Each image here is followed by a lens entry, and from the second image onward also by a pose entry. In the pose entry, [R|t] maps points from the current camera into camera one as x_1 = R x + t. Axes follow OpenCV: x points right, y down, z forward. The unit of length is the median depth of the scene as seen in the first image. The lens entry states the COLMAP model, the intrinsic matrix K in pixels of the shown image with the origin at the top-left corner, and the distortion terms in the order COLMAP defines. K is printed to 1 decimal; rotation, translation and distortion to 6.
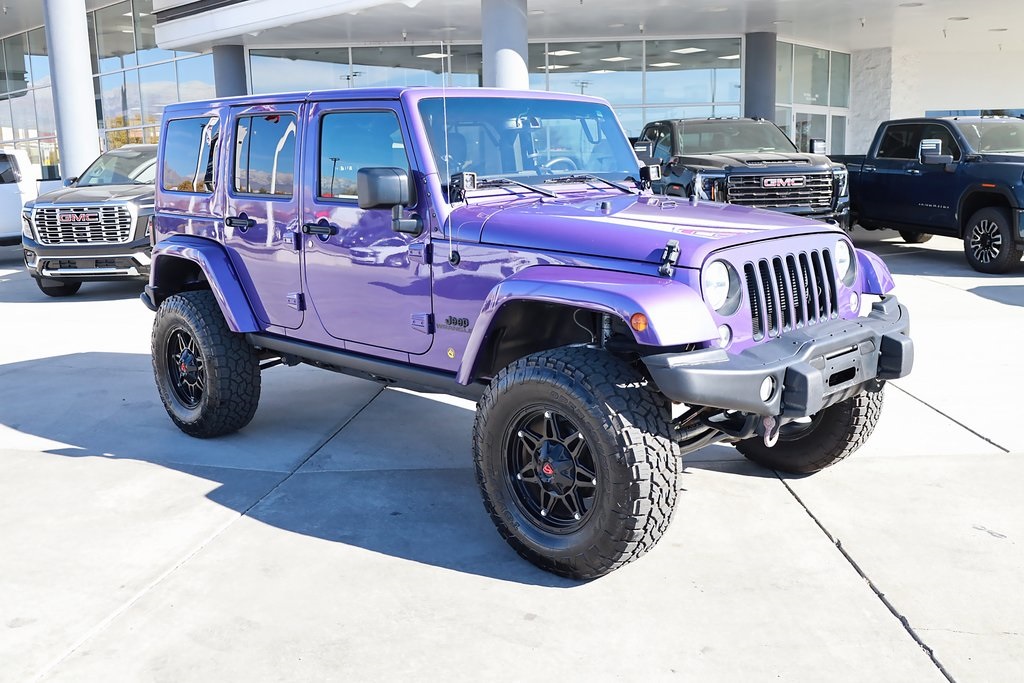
lens RADIAL K [[949.4, 0, 512.0], [0, 949.4, 341.5], [0, 0, 1]] dist [-0.008696, -0.007651]
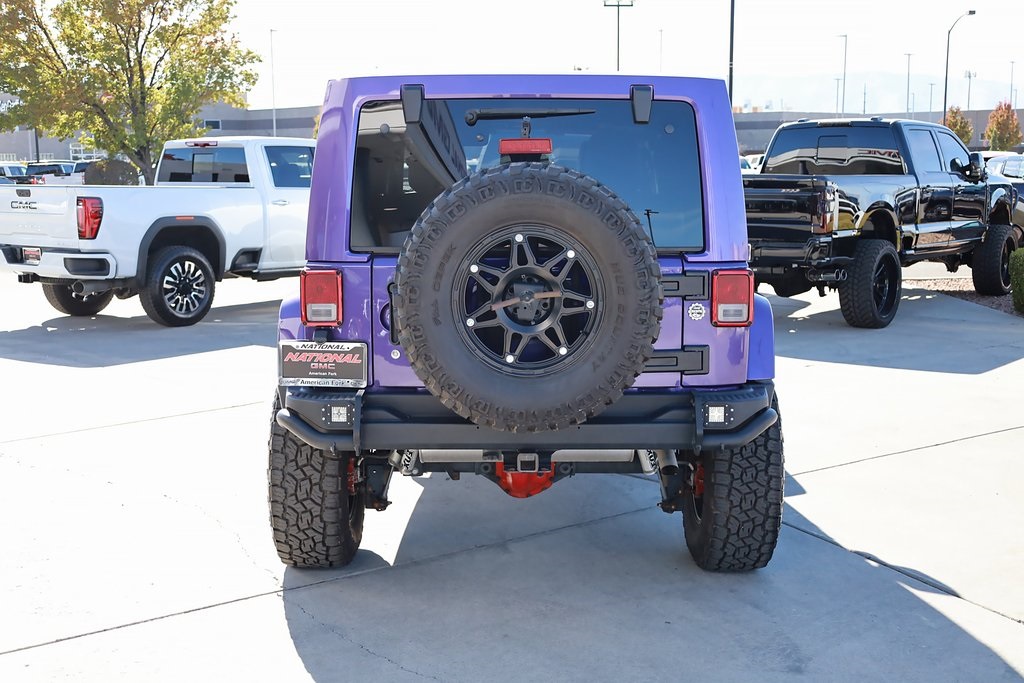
lens RADIAL K [[1243.0, 0, 512.0], [0, 1243.0, 341.5], [0, 0, 1]] dist [-0.004600, 0.004026]
pose [[-0.710361, -0.072450, 0.700099, -0.964348], [0.149108, 0.956620, 0.250290, -0.358845], [-0.687862, 0.282187, -0.668742, 1.936994]]
